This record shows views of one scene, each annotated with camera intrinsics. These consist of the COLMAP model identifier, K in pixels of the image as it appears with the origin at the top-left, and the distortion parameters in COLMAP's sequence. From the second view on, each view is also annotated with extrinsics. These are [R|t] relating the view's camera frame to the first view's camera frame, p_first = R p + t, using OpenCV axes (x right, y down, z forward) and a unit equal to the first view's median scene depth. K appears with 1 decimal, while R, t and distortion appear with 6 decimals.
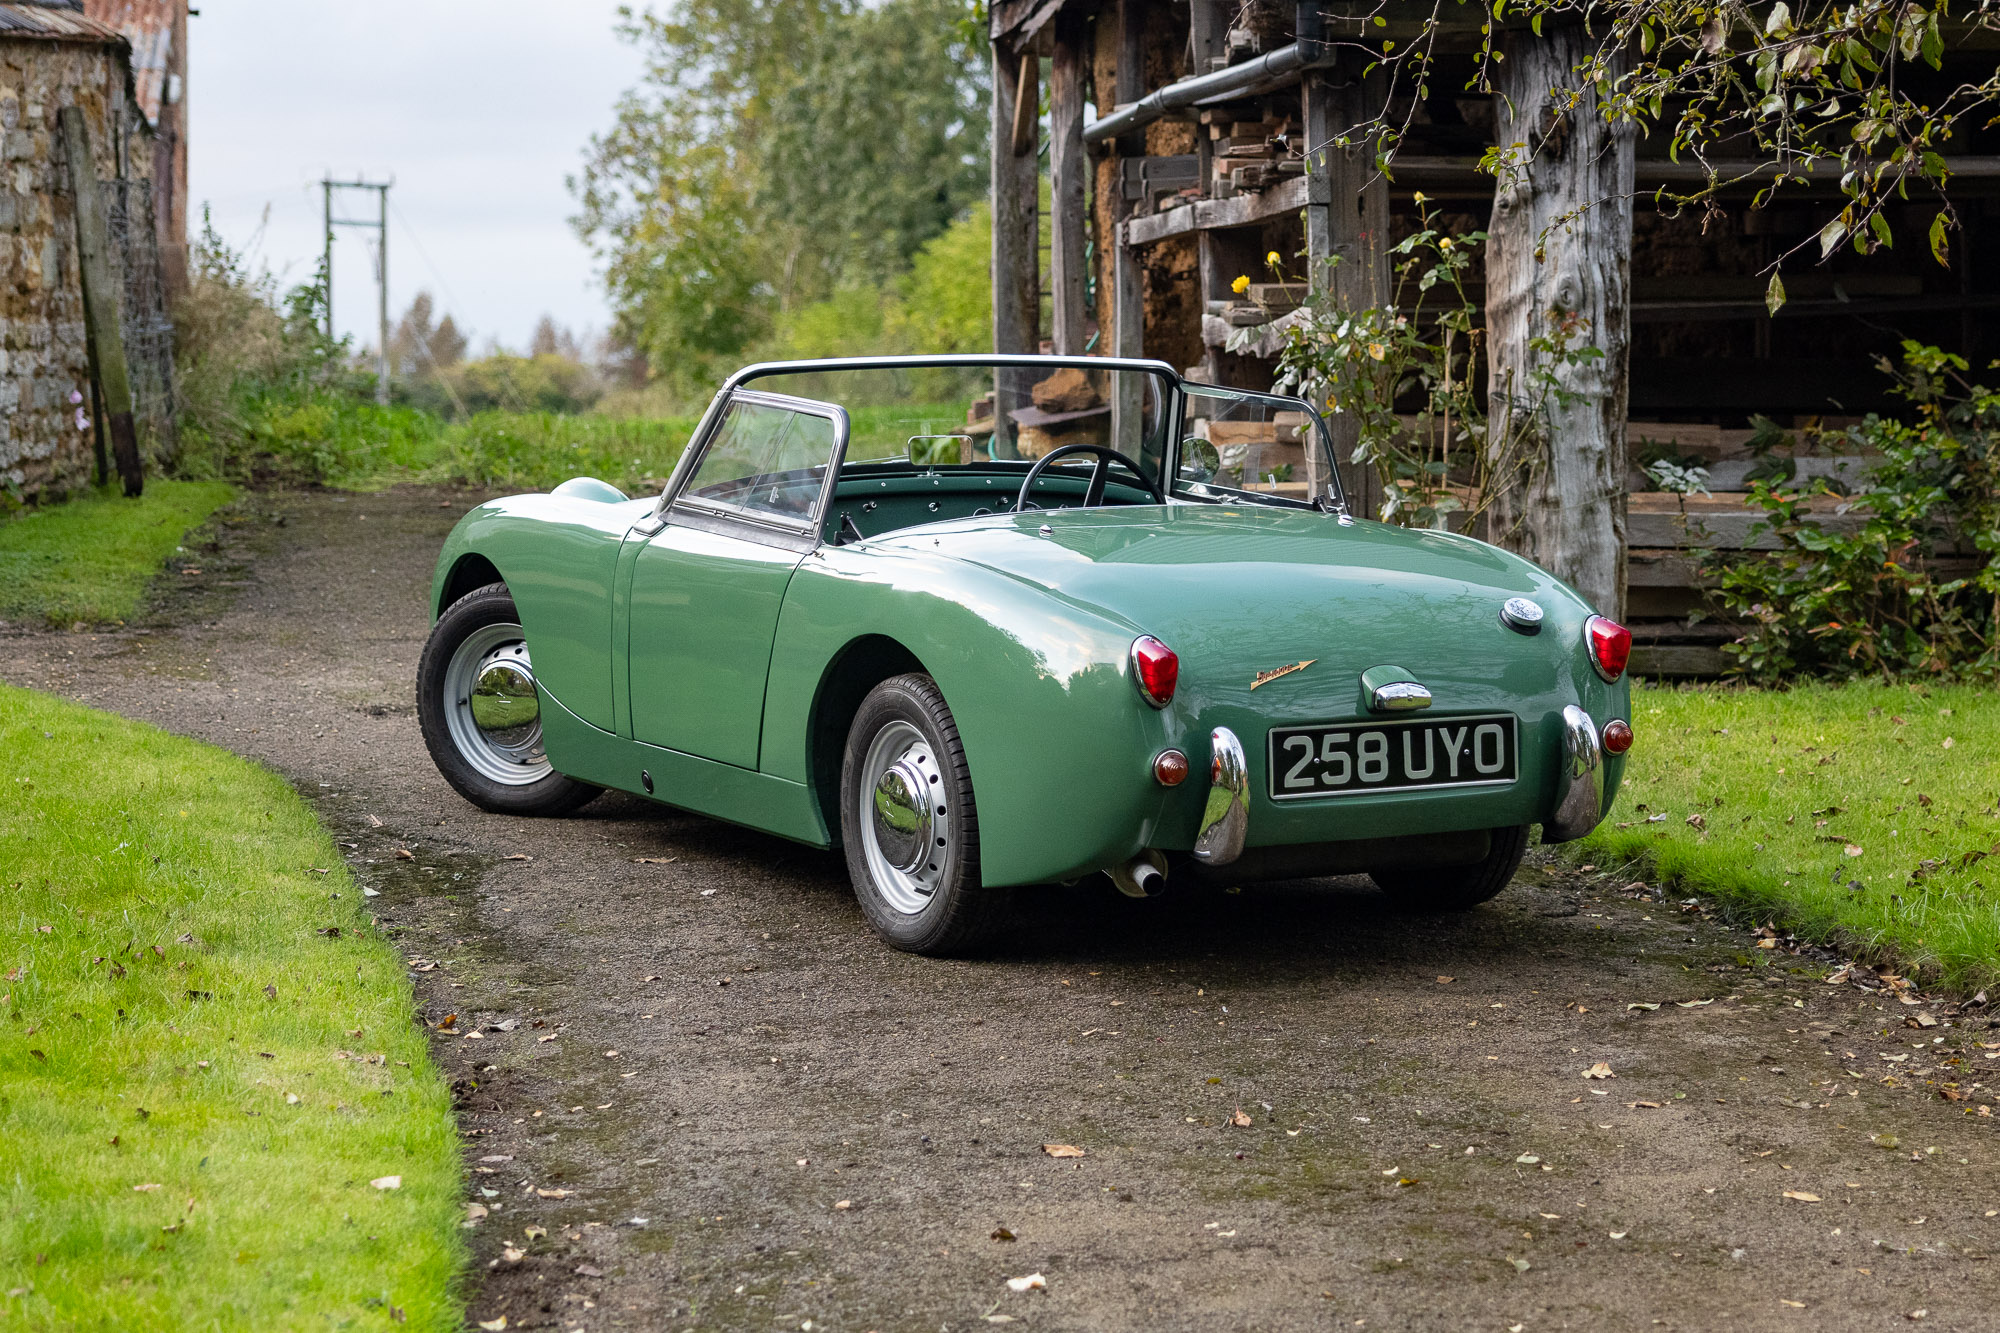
lens RADIAL K [[4860.4, 0, 1000.0], [0, 4860.4, 666.5], [0, 0, 1]] dist [0.025209, 0.036508]
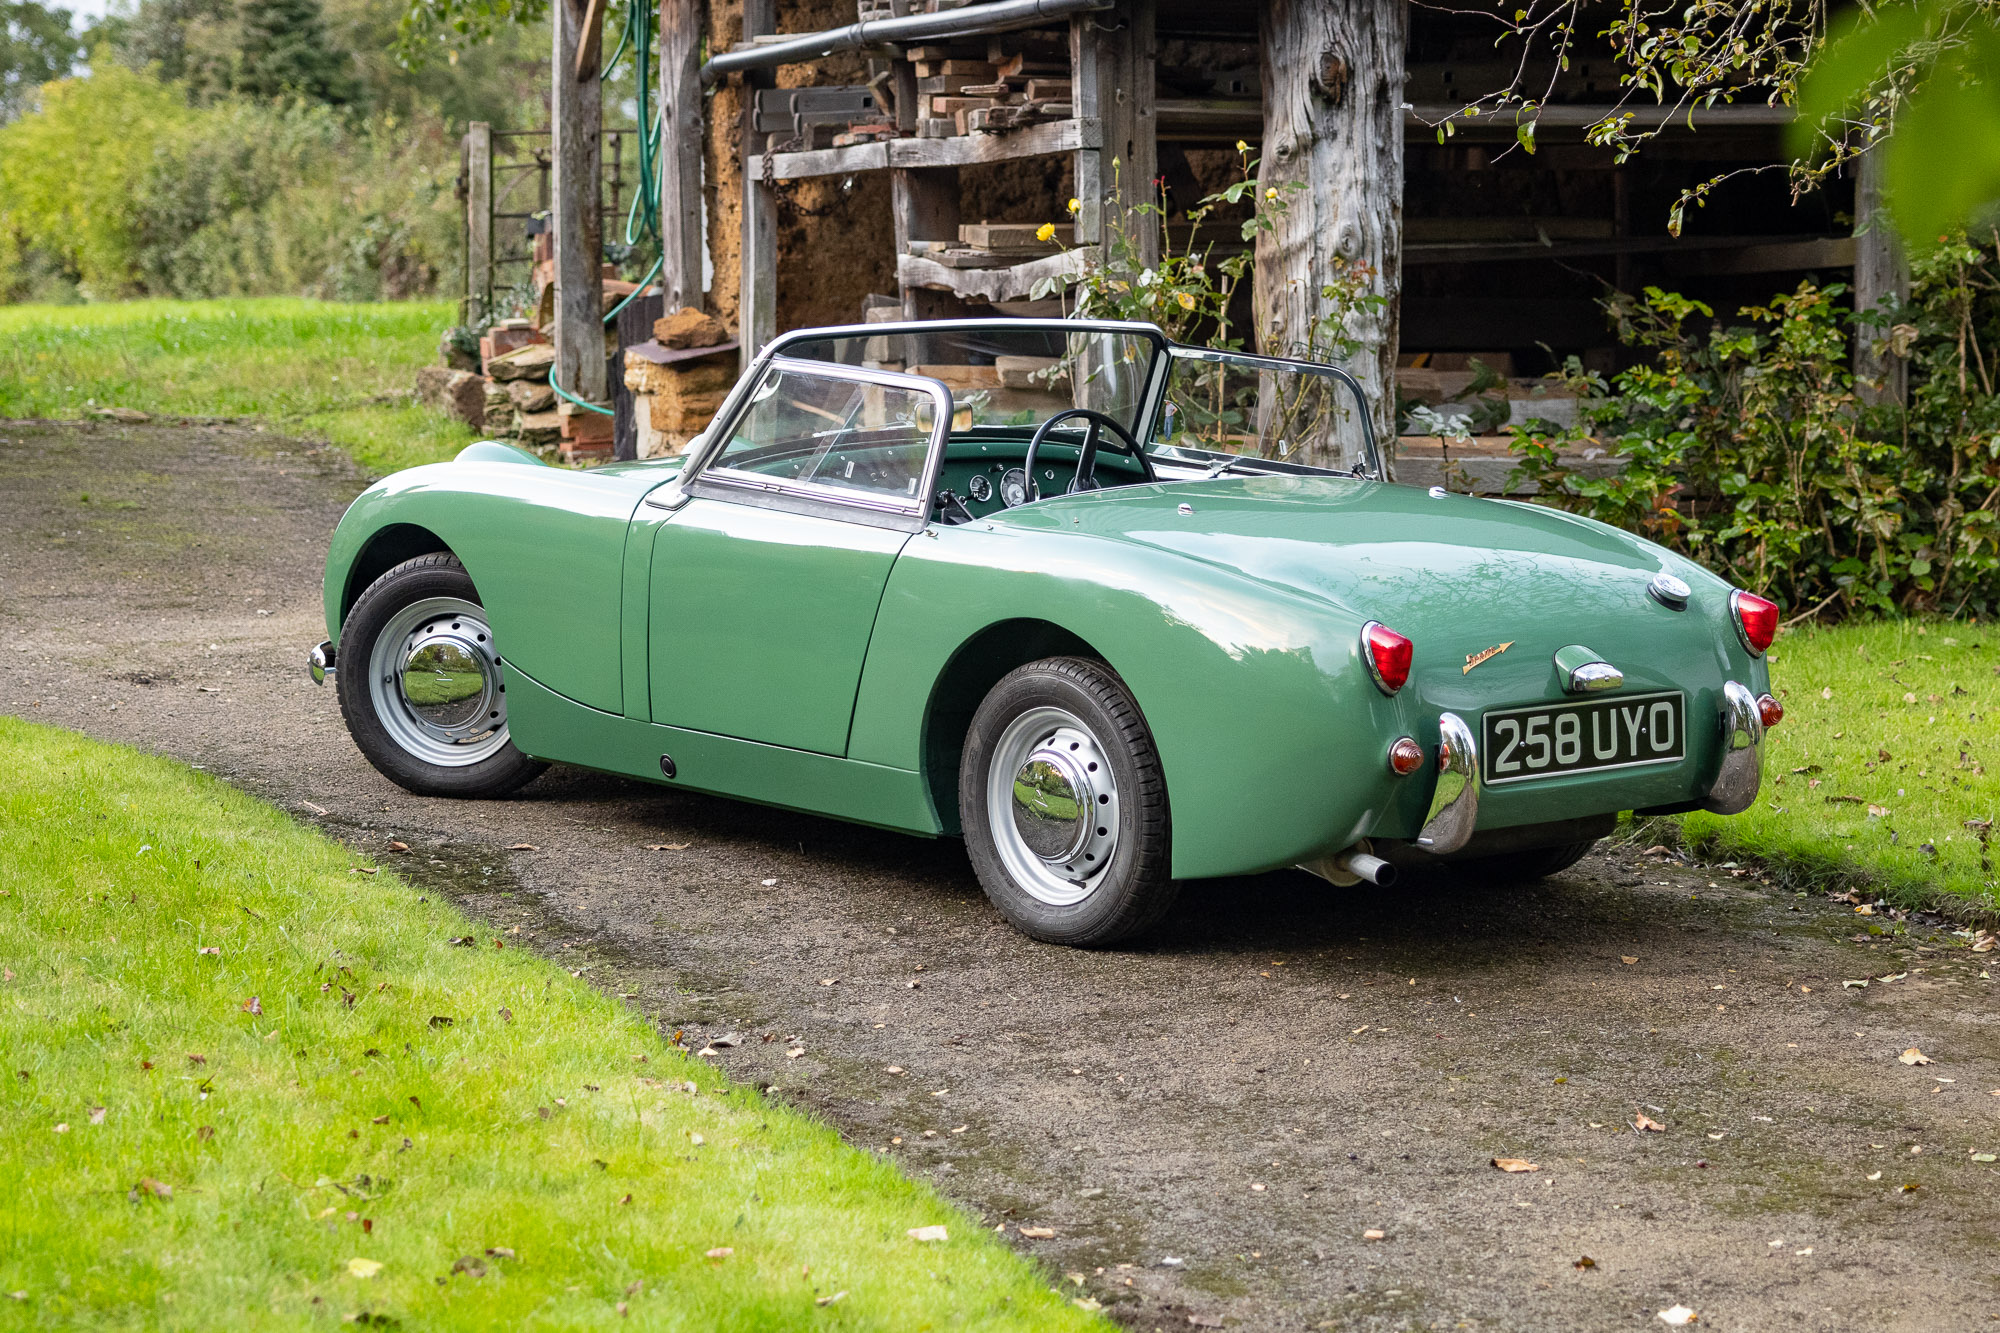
lens RADIAL K [[4860.4, 0, 1000.0], [0, 4860.4, 666.5], [0, 0, 1]] dist [0.025209, 0.036508]
pose [[0.975618, -0.016380, 0.218862, -0.173120], [0.011183, 0.999626, 0.024961, -0.015146], [-0.219189, -0.021905, 0.975437, 0.040336]]
